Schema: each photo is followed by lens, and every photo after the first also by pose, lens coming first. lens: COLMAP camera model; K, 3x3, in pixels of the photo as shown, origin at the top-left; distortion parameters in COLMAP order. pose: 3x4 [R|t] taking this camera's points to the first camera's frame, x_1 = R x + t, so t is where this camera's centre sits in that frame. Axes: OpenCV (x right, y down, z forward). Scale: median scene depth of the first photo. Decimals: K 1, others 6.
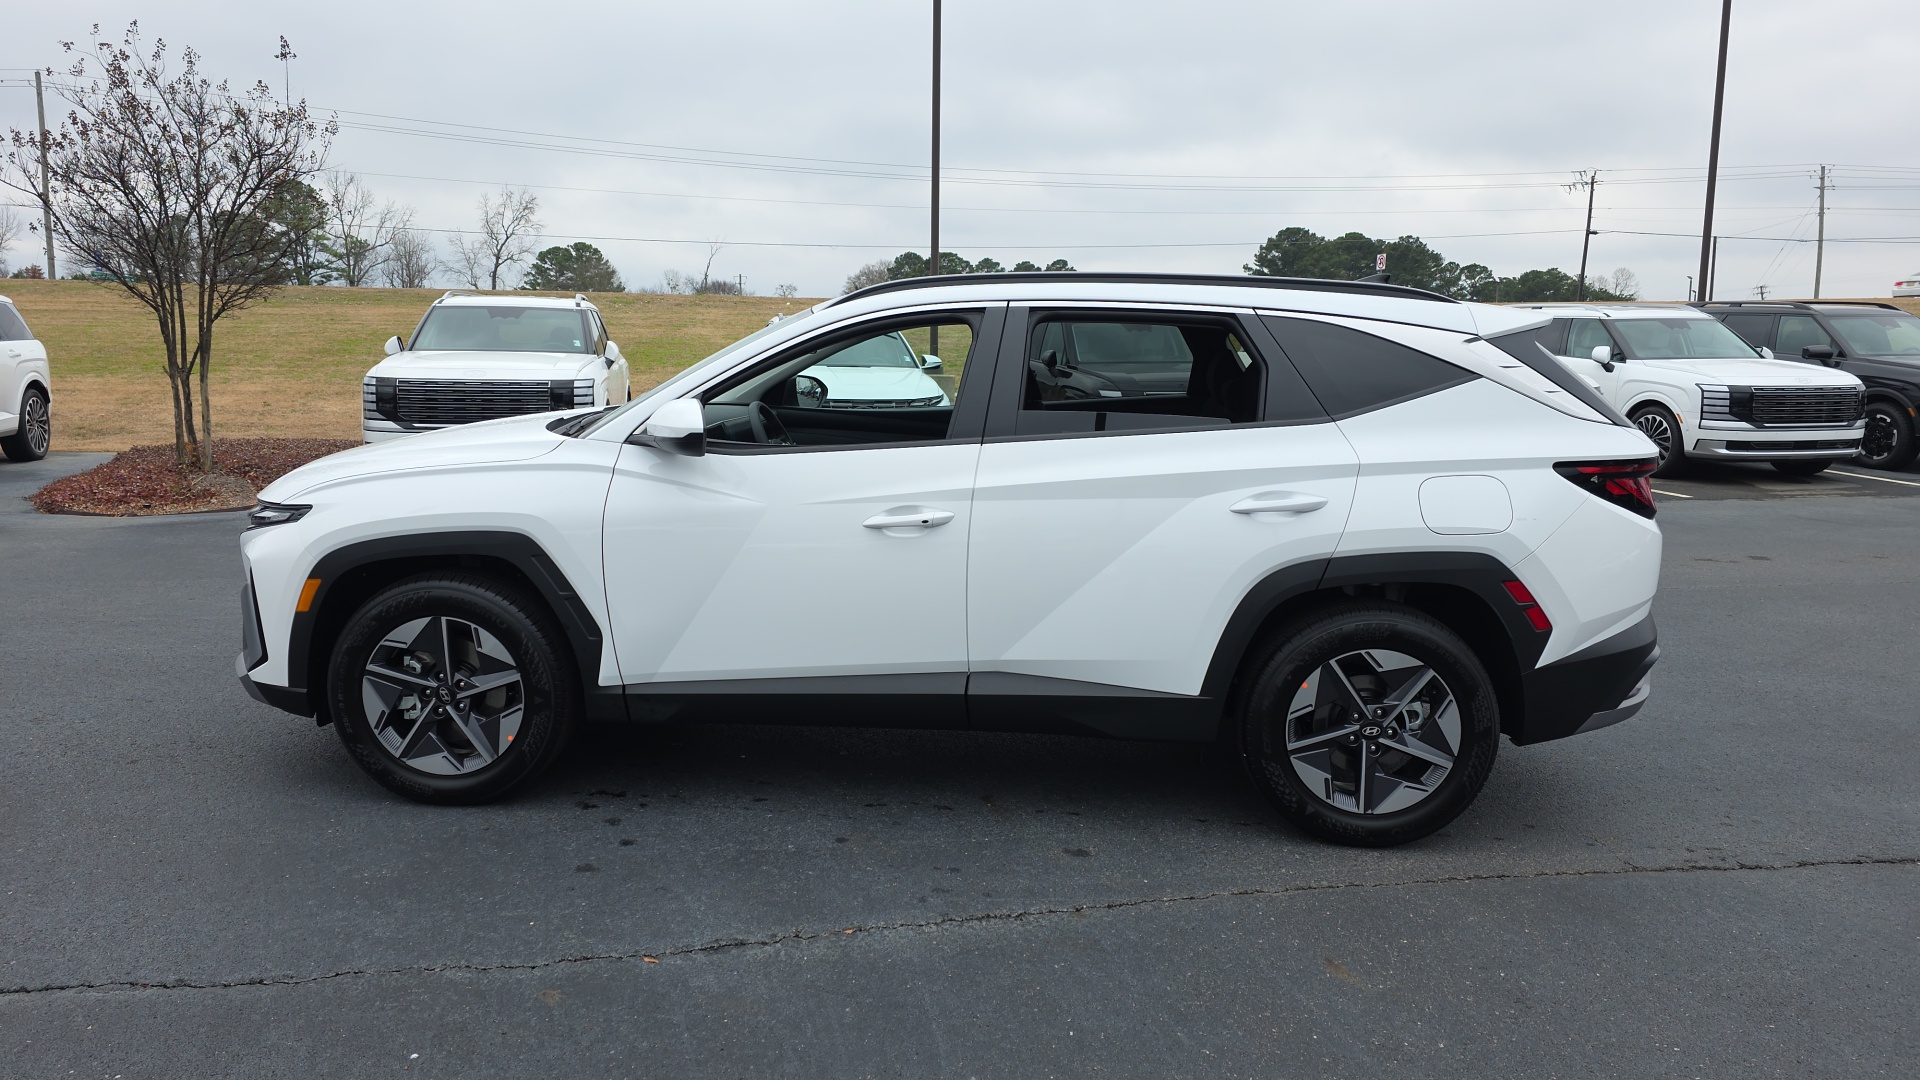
lens RADIAL K [[1307.0, 0, 936.0], [0, 1307.0, 528.5], [0, 0, 1]] dist [0.062504, -0.062482]
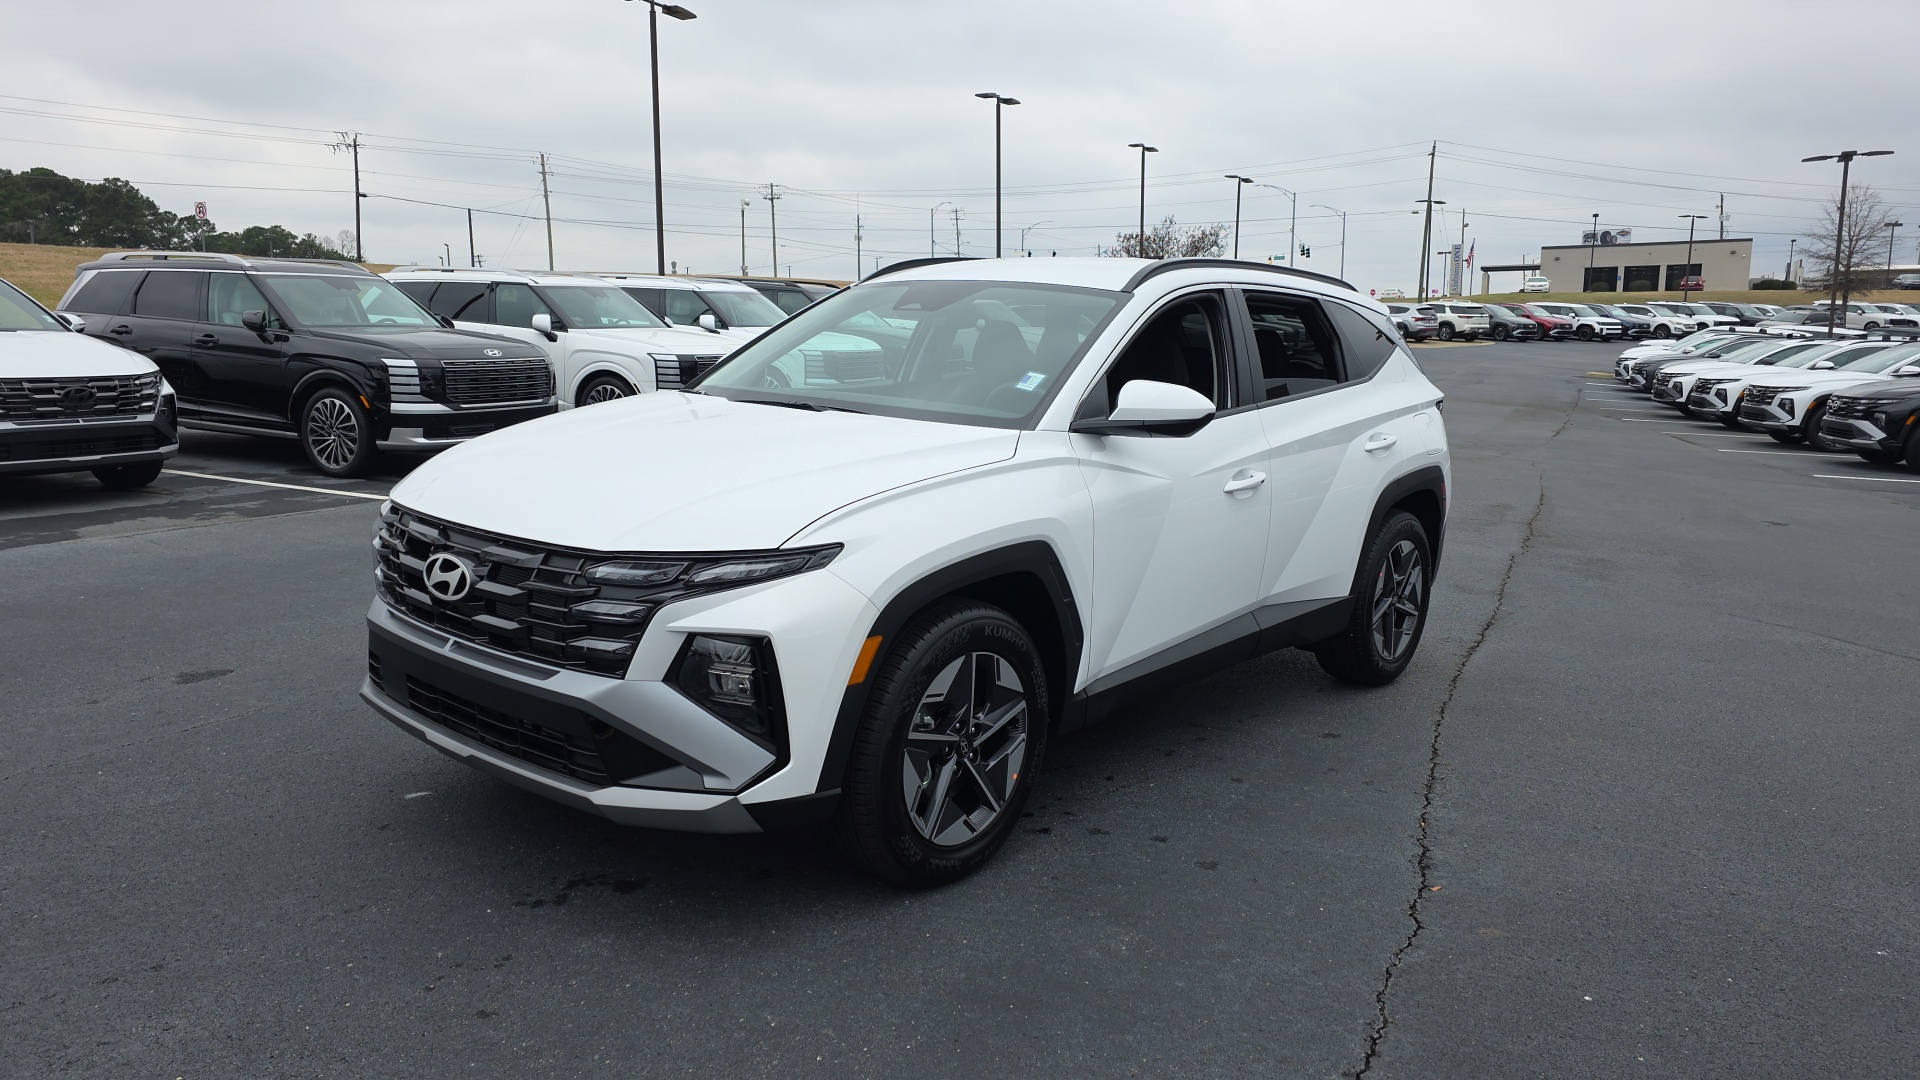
lens RADIAL K [[1307.0, 0, 936.0], [0, 1307.0, 528.5], [0, 0, 1]] dist [0.062504, -0.062482]
pose [[0.601709, -0.121856, 0.789365, -0.222711], [0.097758, 0.992099, 0.078635, -0.017025], [-0.792710, 0.029851, 0.608868, 0.110207]]
